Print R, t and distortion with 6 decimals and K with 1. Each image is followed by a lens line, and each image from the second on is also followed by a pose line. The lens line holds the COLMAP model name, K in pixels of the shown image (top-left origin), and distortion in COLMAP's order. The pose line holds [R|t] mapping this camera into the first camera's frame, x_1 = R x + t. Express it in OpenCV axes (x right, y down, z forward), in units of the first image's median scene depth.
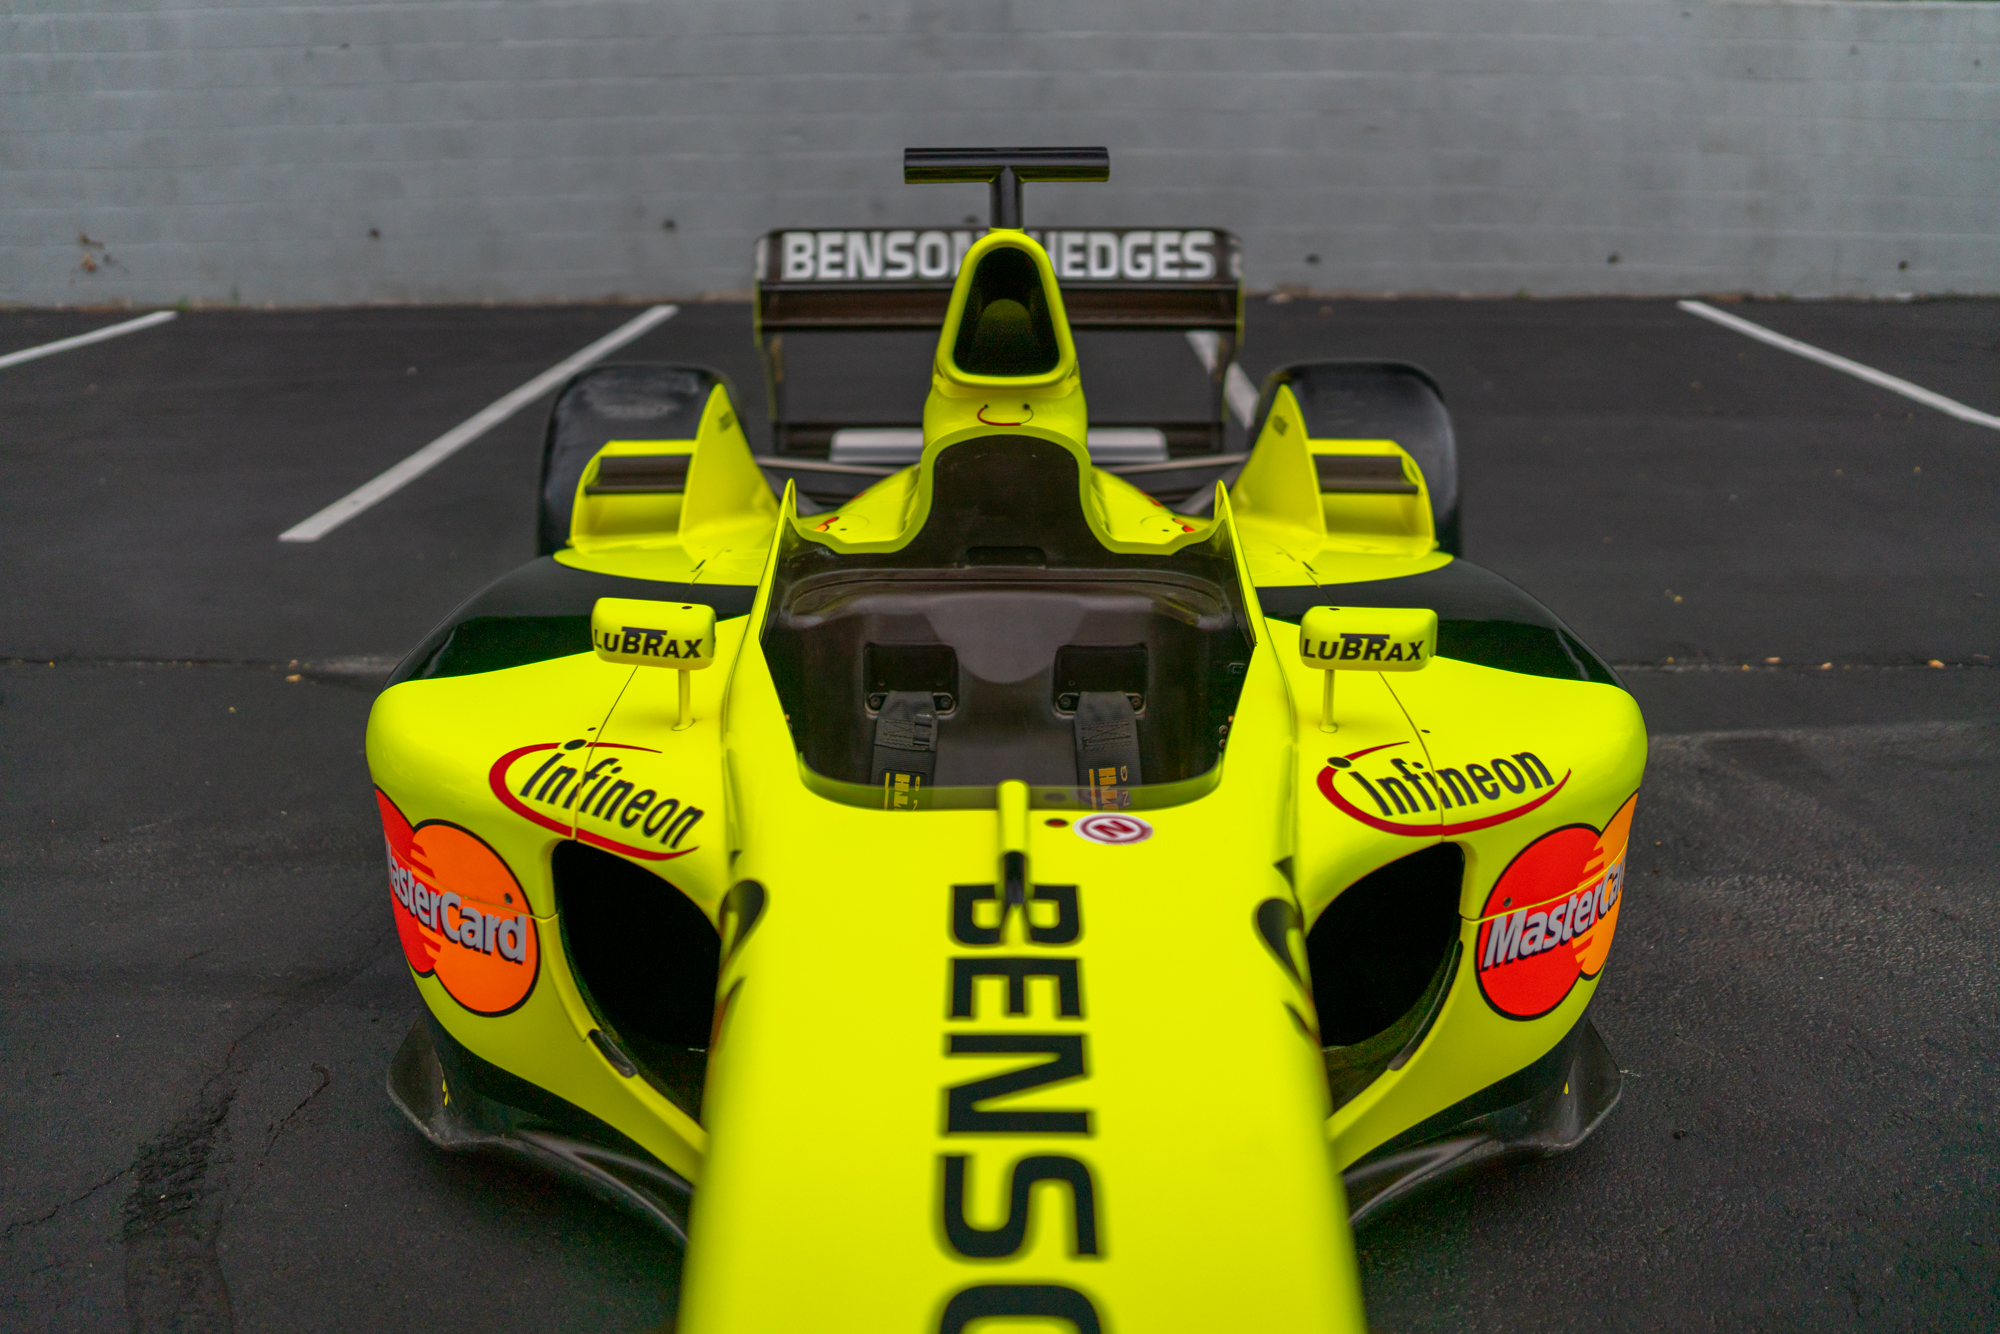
lens RADIAL K [[1987.6, 0, 1000.0], [0, 1987.6, 667.0], [0, 0, 1]] dist [-0.186596, 0.220193]
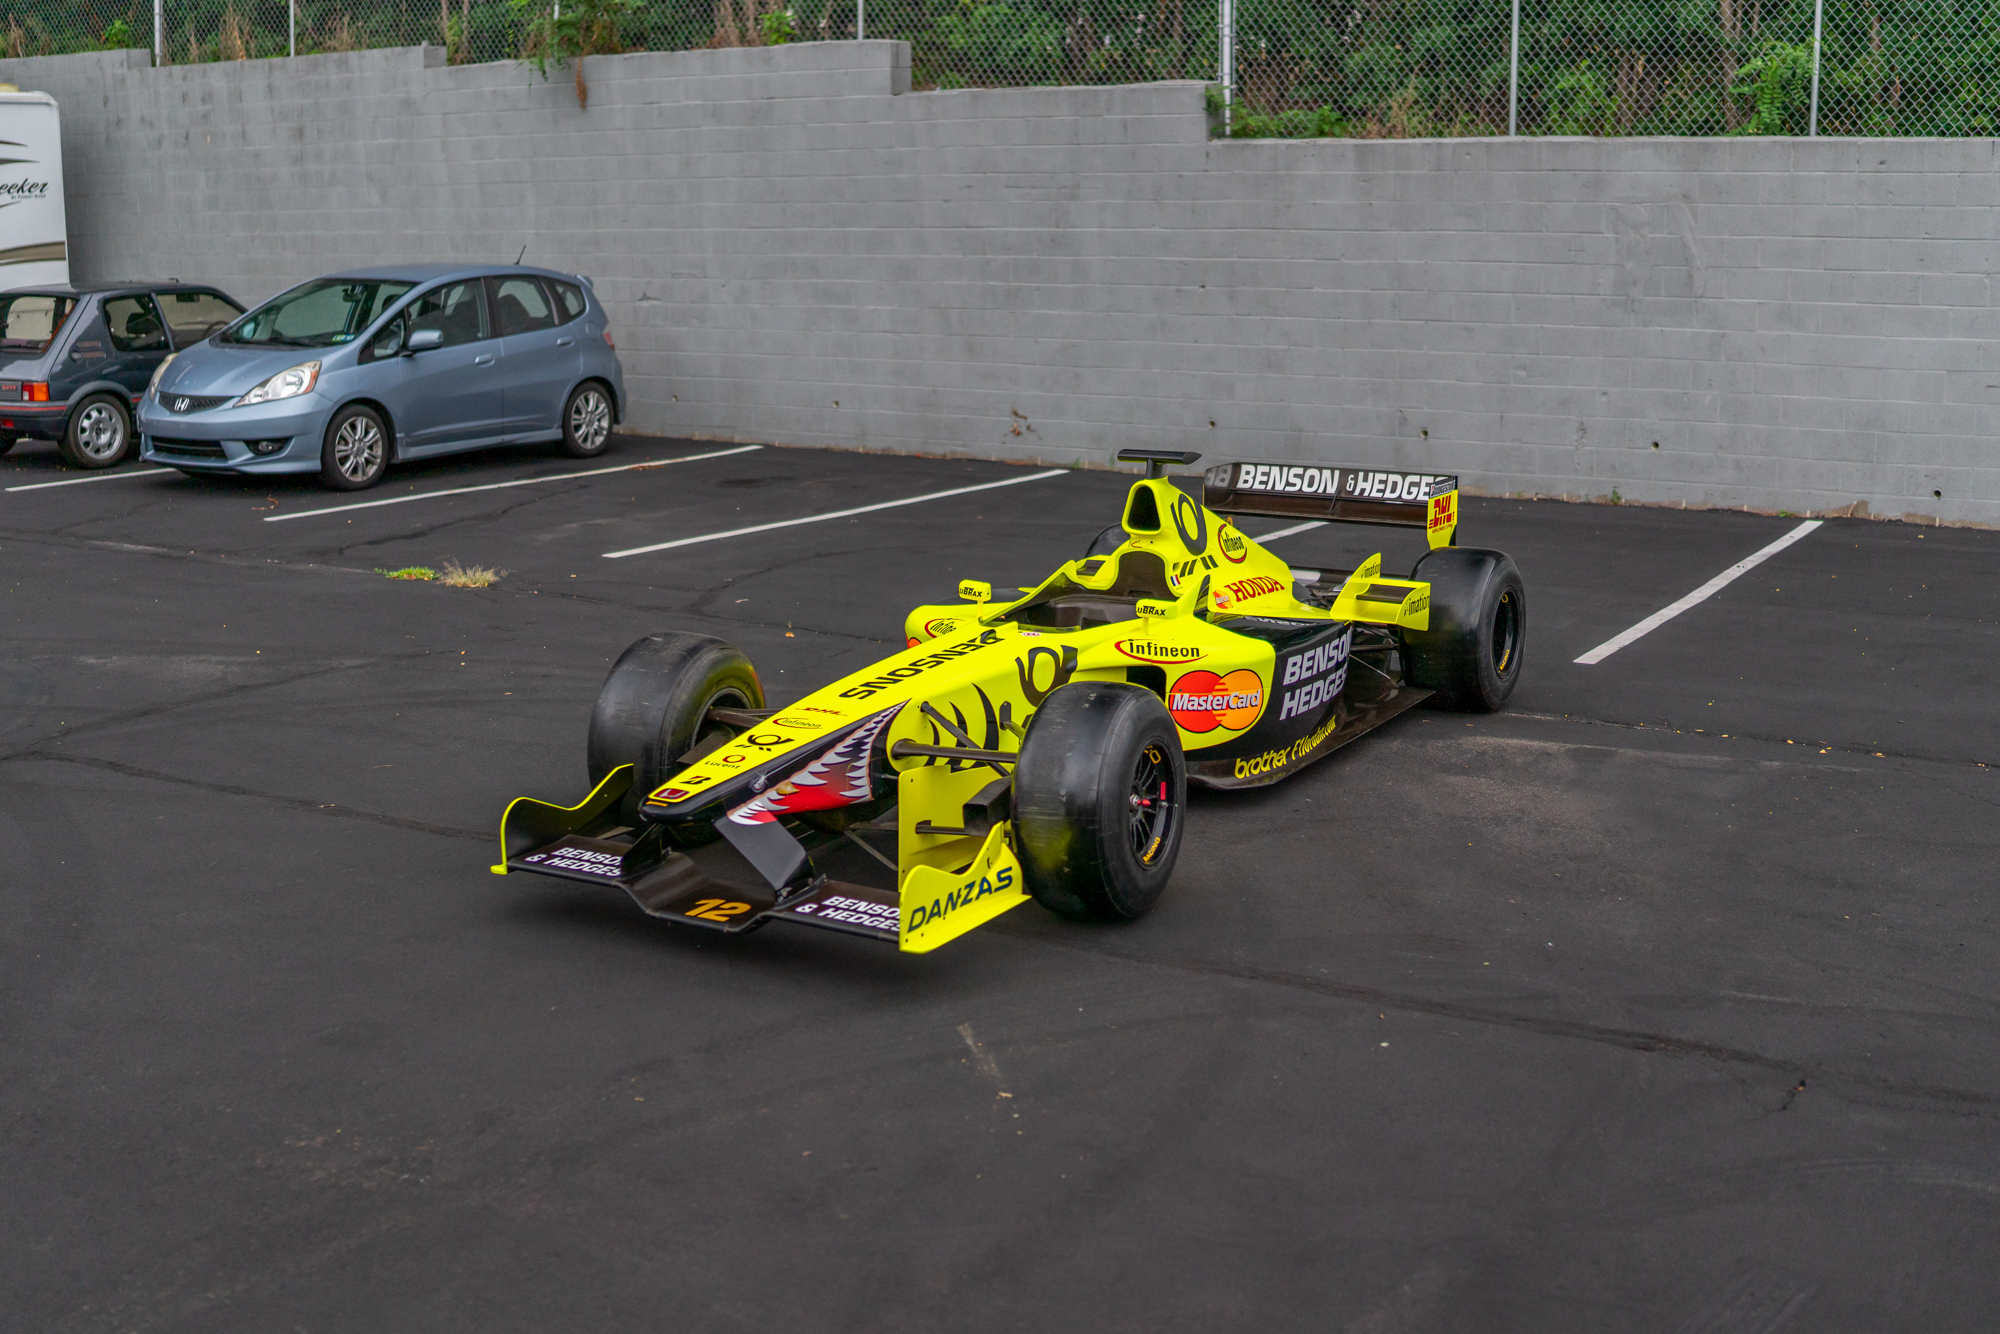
lens RADIAL K [[2236.0, 0, 1000.0], [0, 2236.0, 667.0], [0, 0, 1]] dist [-0.119015, 0.031026]
pose [[0.879385, 0.098698, -0.465770, 0.733920], [-0.143465, 0.987739, -0.061559, 0.150050], [0.453983, 0.120956, 0.882762, -1.045835]]
